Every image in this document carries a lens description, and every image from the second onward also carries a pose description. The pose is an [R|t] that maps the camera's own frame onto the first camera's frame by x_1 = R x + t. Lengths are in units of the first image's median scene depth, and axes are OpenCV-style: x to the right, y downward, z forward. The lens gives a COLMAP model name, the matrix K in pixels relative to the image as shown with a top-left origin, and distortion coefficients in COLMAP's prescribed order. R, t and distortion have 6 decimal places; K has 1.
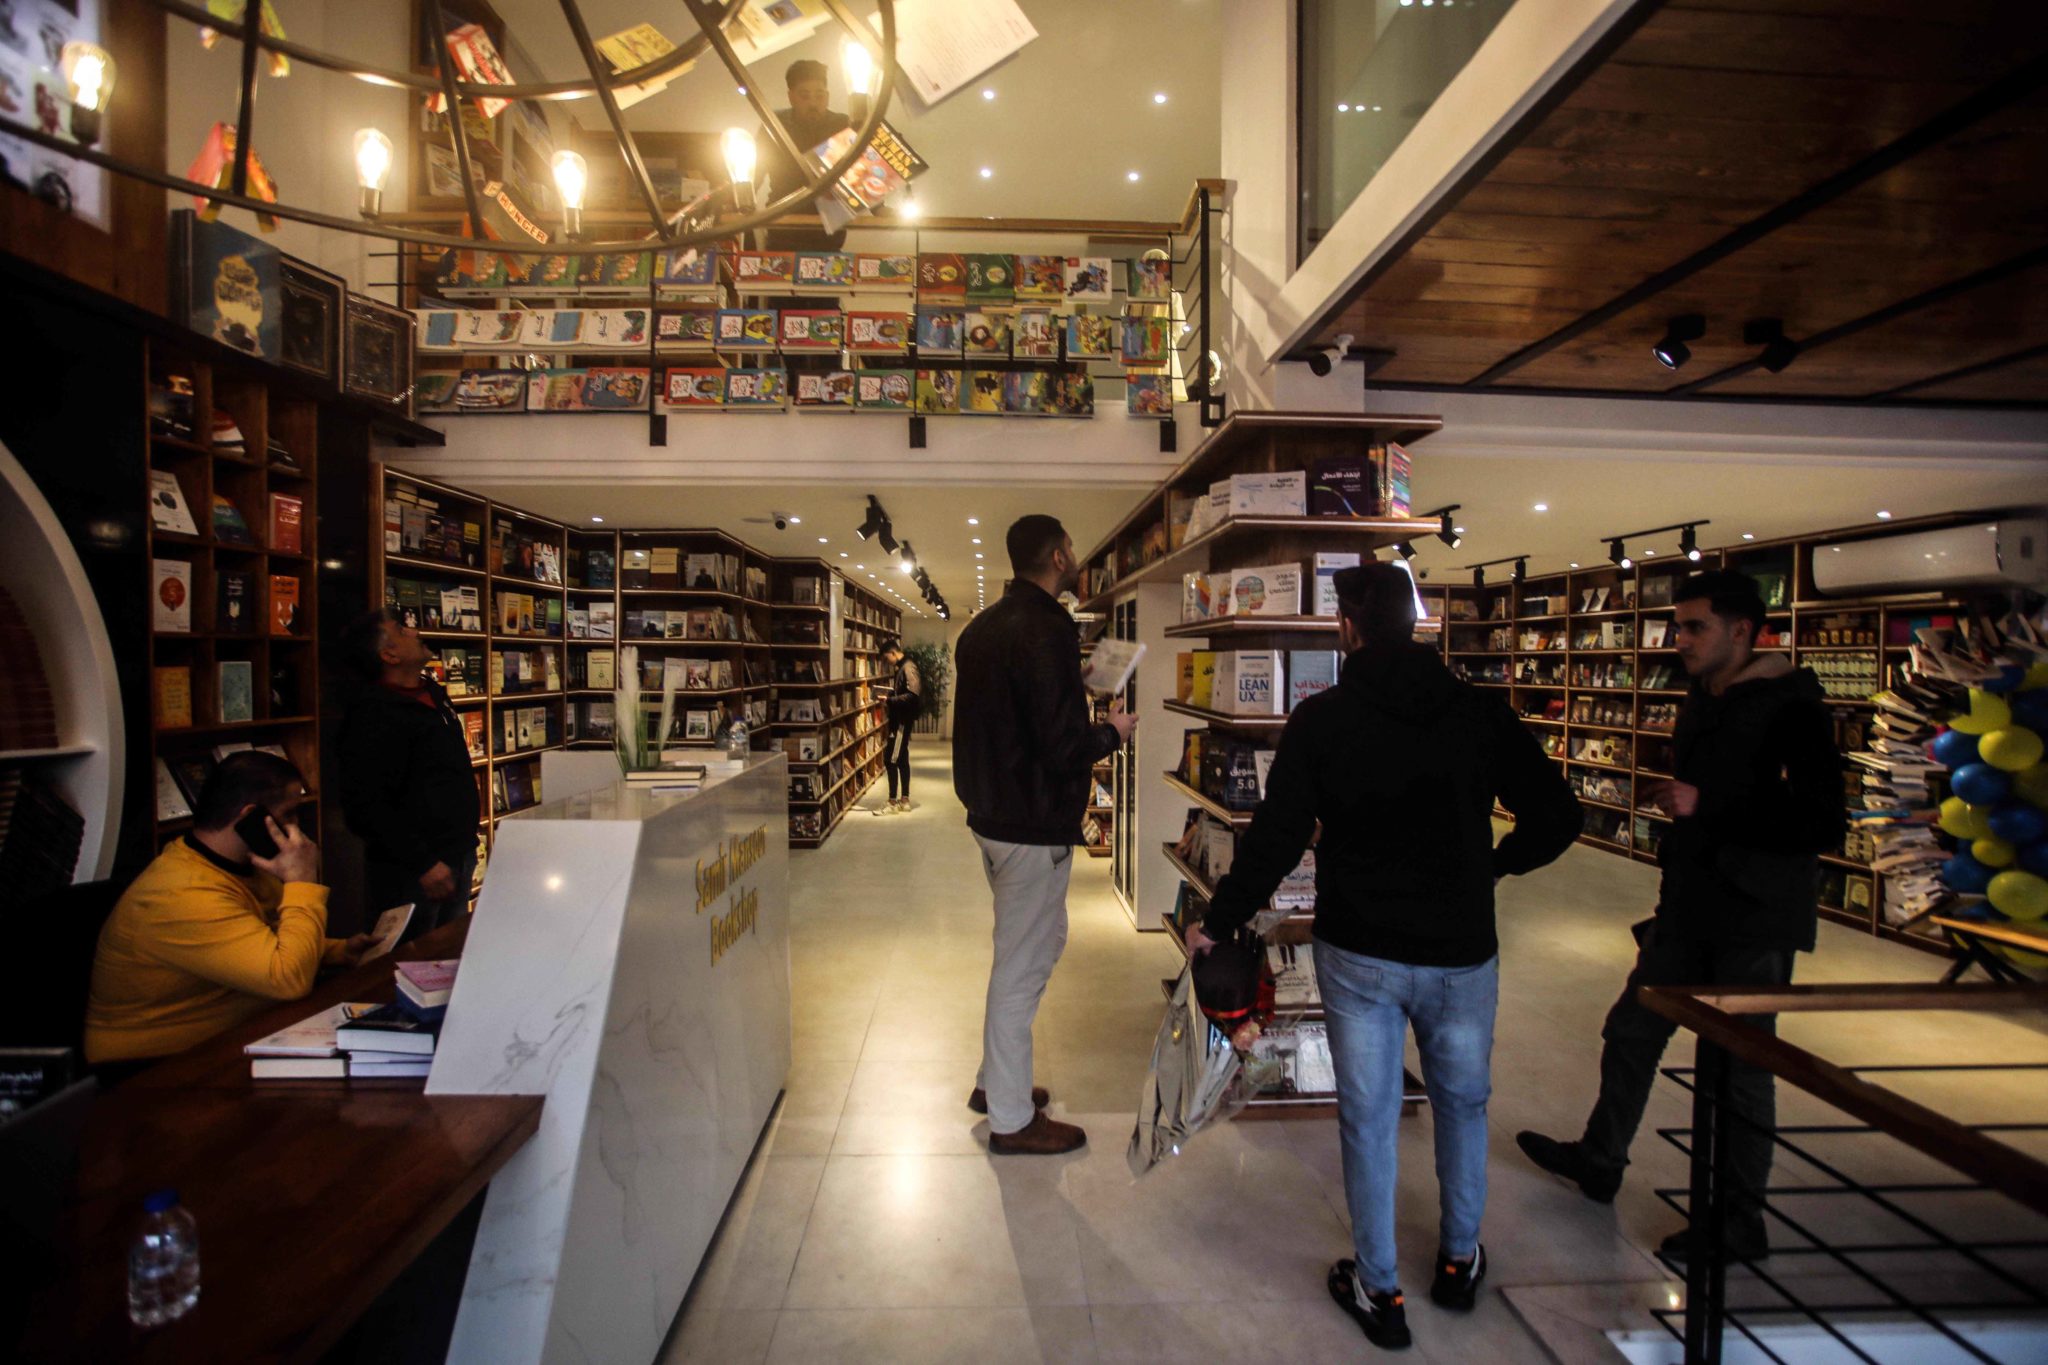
lens RADIAL K [[979.0, 0, 1024.0], [0, 979.0, 682.5], [0, 0, 1]] dist [-0.079083, 0.038899]
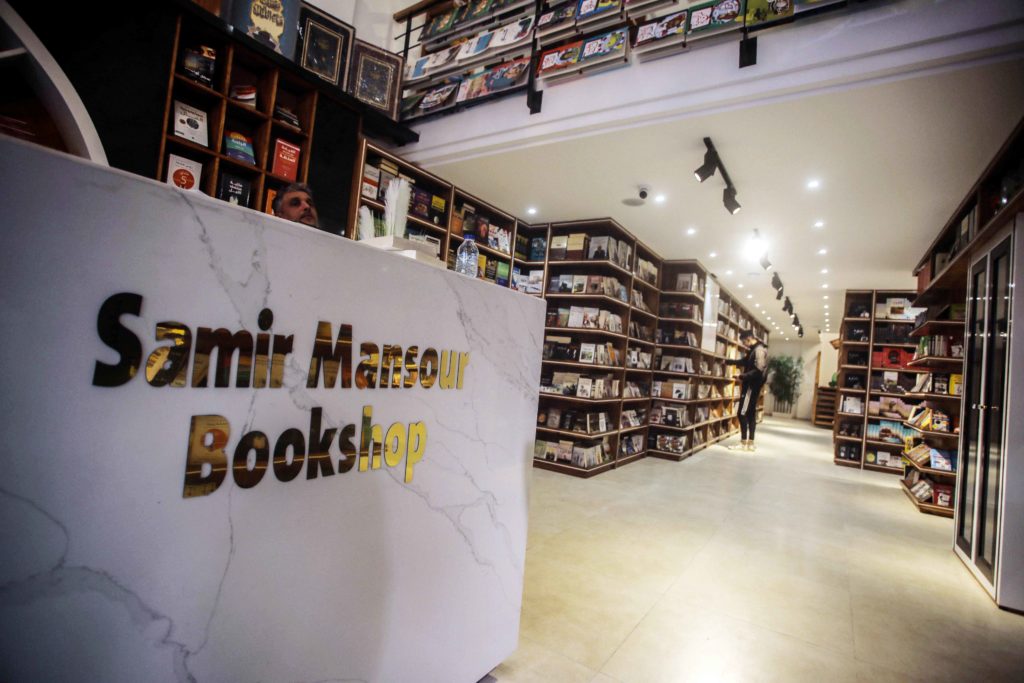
lens RADIAL K [[489.5, 0, 512.0], [0, 489.5, 341.5], [0, 0, 1]] dist [-0.079083, 0.038899]
pose [[0.804547, 0.046852, -0.592037, 0.001478], [-0.099349, 0.993453, -0.056391, 0.079790], [0.585520, 0.104188, 0.803935, 0.357581]]
